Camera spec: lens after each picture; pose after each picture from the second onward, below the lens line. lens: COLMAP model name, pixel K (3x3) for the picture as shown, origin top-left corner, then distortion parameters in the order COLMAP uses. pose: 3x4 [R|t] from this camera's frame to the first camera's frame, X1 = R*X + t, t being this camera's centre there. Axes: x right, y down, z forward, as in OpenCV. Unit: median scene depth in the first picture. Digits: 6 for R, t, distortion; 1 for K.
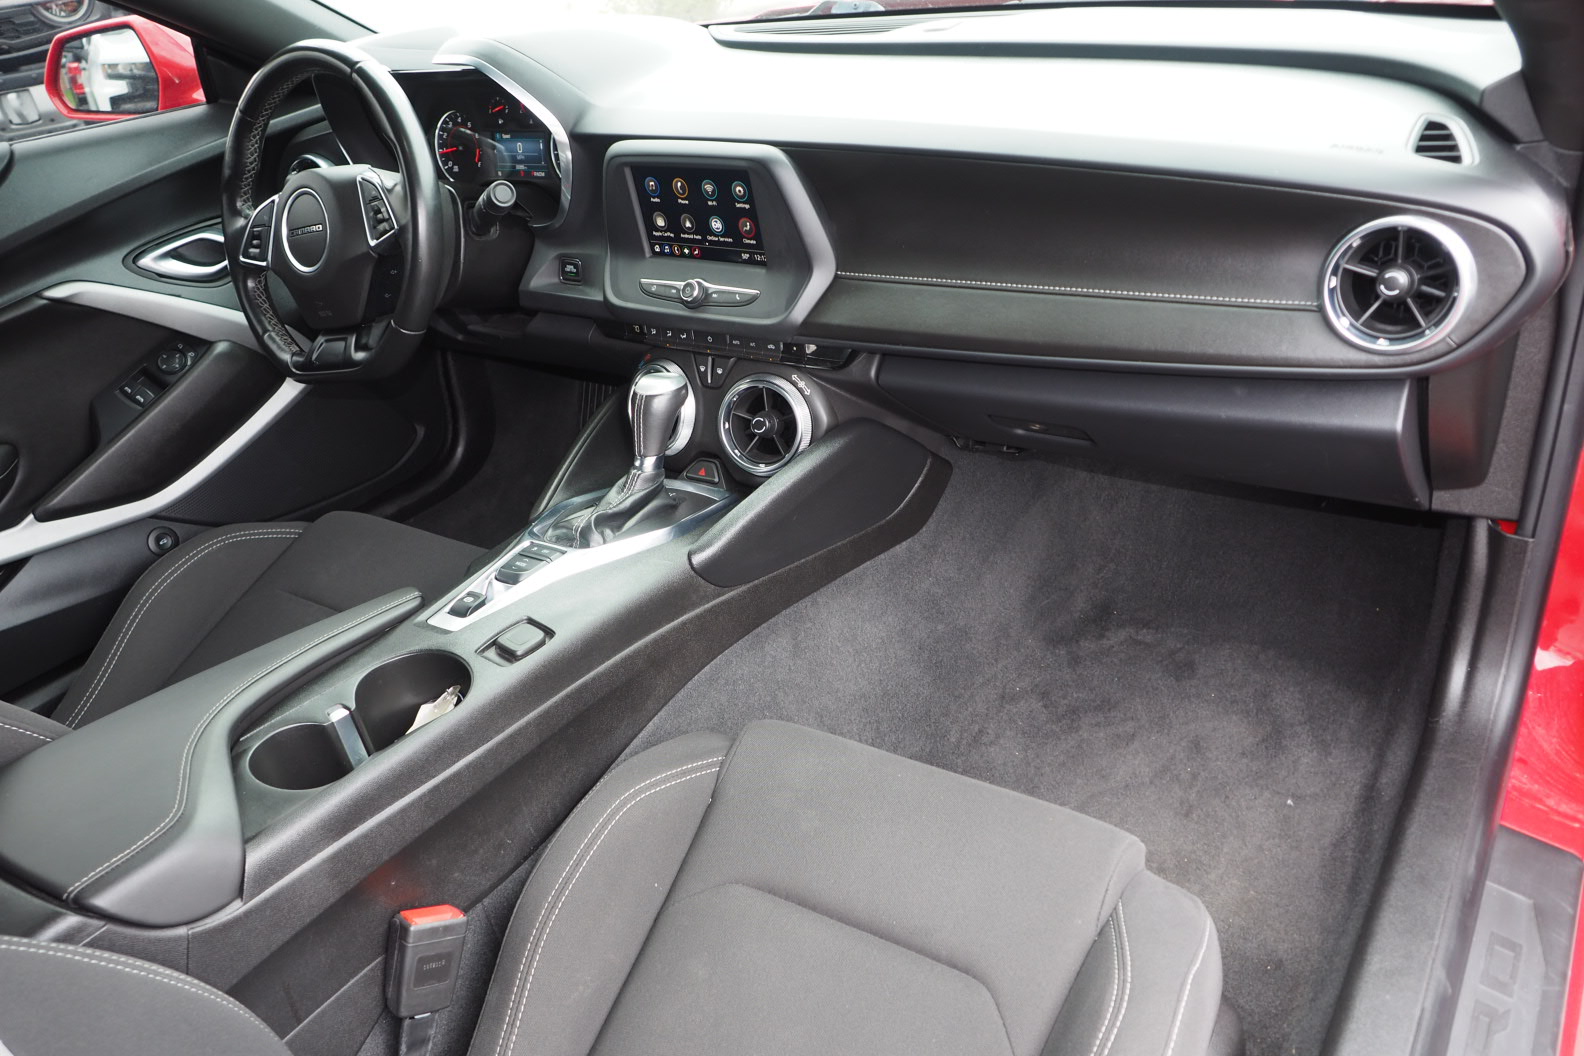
lens RADIAL K [[1169.9, 0, 792.0], [0, 1169.9, 528.0], [0, 0, 1]] dist [-0.010139, -0.008896]
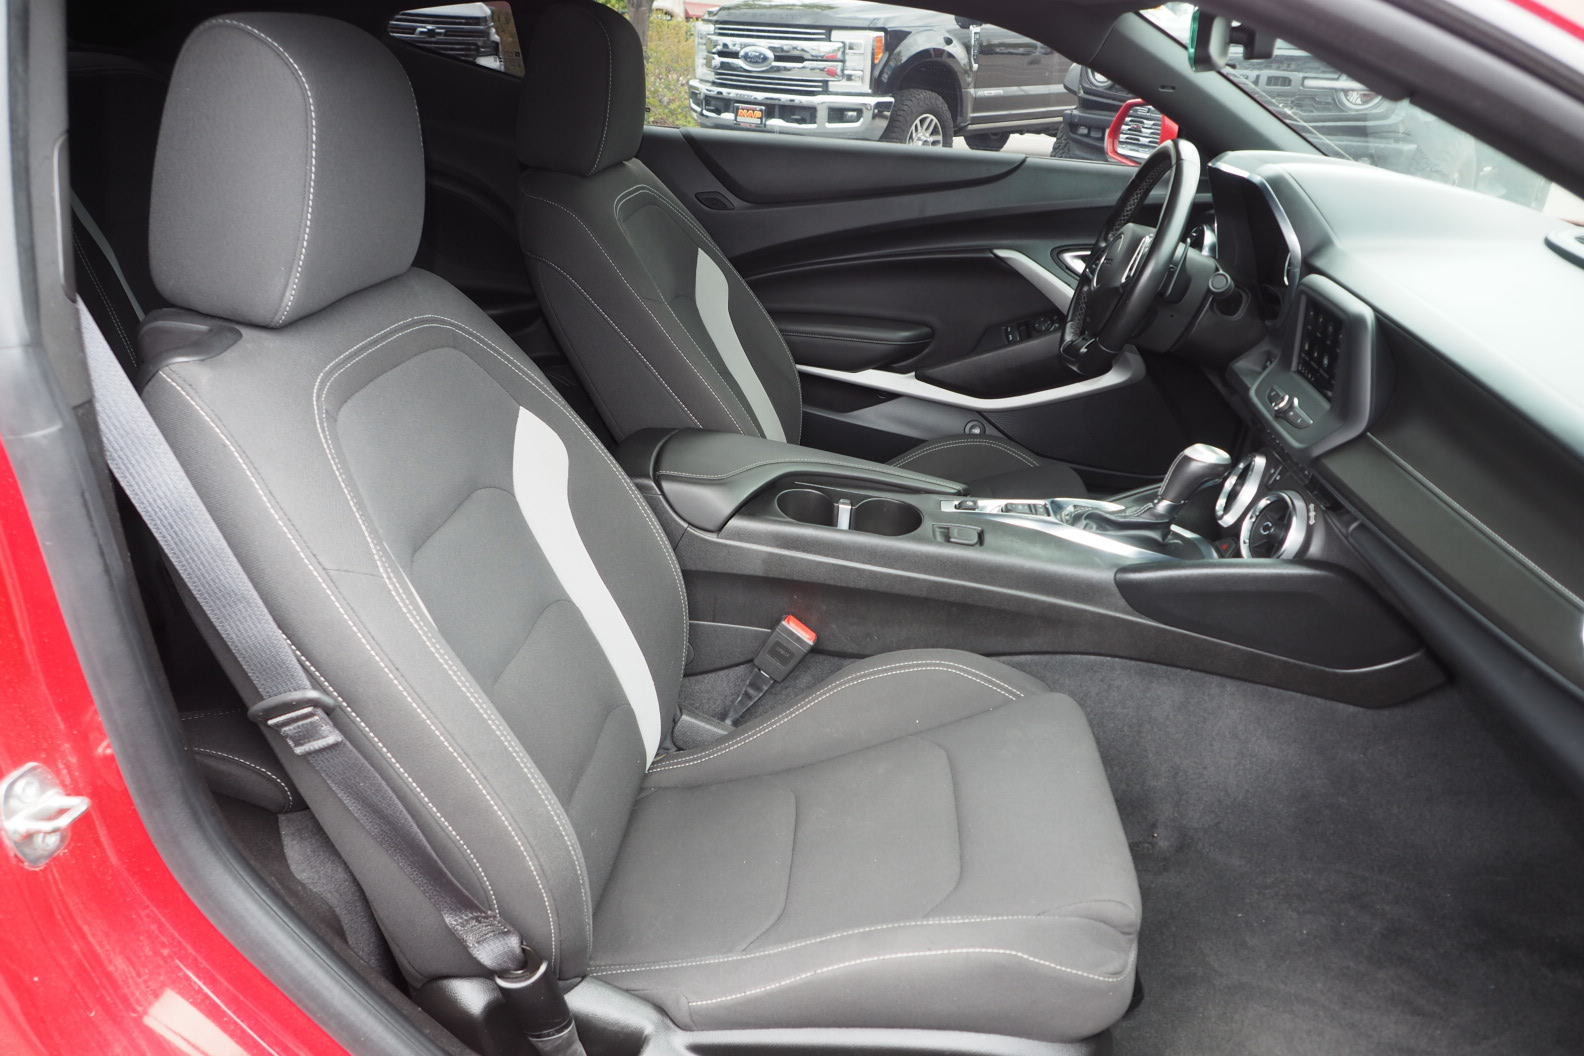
lens RADIAL K [[1060.8, 0, 792.0], [0, 1060.8, 528.0], [0, 0, 1]] dist [-0.031655, 0.003914]
pose [[0.498642, 0.493653, -0.712504, 0.524691], [-0.518749, 0.828488, 0.210968, -0.070769], [0.694446, 0.264414, 0.669201, -0.027482]]
